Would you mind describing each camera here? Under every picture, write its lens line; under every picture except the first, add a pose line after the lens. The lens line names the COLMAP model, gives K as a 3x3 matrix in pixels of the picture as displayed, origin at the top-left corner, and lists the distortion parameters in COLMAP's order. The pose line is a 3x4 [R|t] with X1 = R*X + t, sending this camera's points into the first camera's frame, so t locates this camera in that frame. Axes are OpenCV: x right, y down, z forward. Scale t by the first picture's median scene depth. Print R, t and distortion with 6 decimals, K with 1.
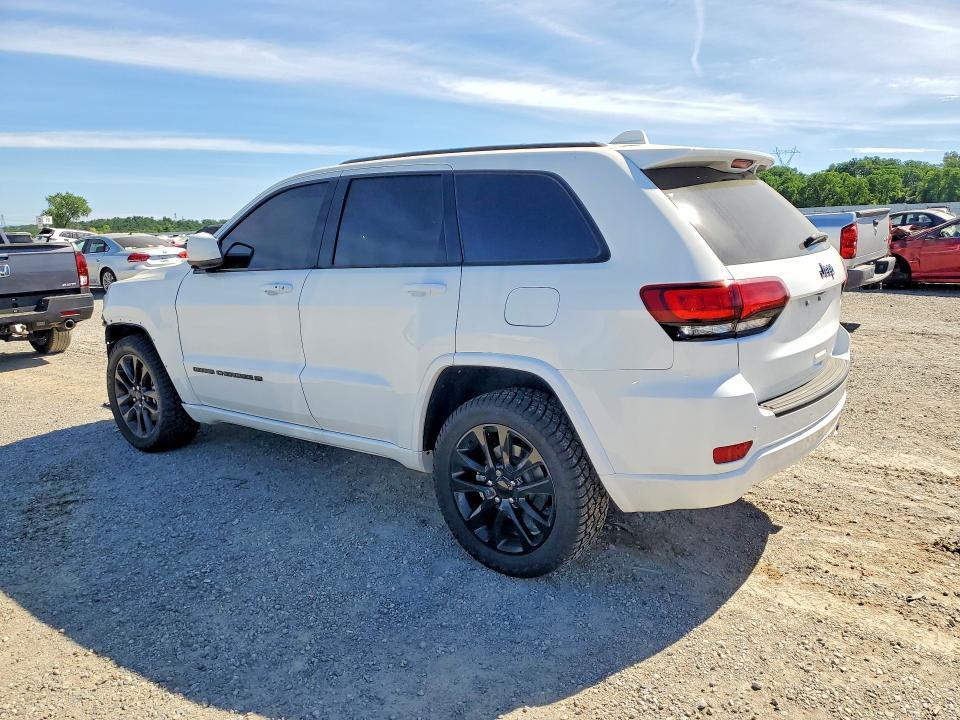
lens RADIAL K [[738.3, 0, 480.0], [0, 738.3, 360.0], [0, 0, 1]] dist [0.010787, 0.006768]
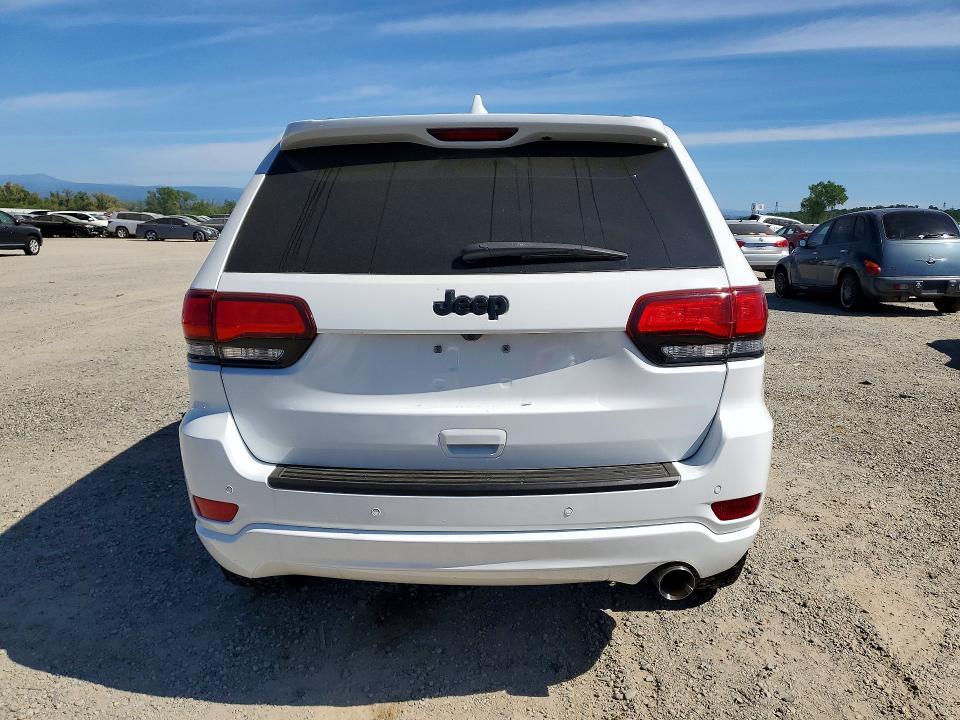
lens RADIAL K [[738.3, 0, 480.0], [0, 738.3, 360.0], [0, 0, 1]] dist [0.010787, 0.006768]
pose [[0.614367, 0.175063, -0.769355, 0.573599], [-0.162539, 0.982242, 0.093710, -0.079635], [0.772098, 0.067478, 0.631911, 0.368530]]
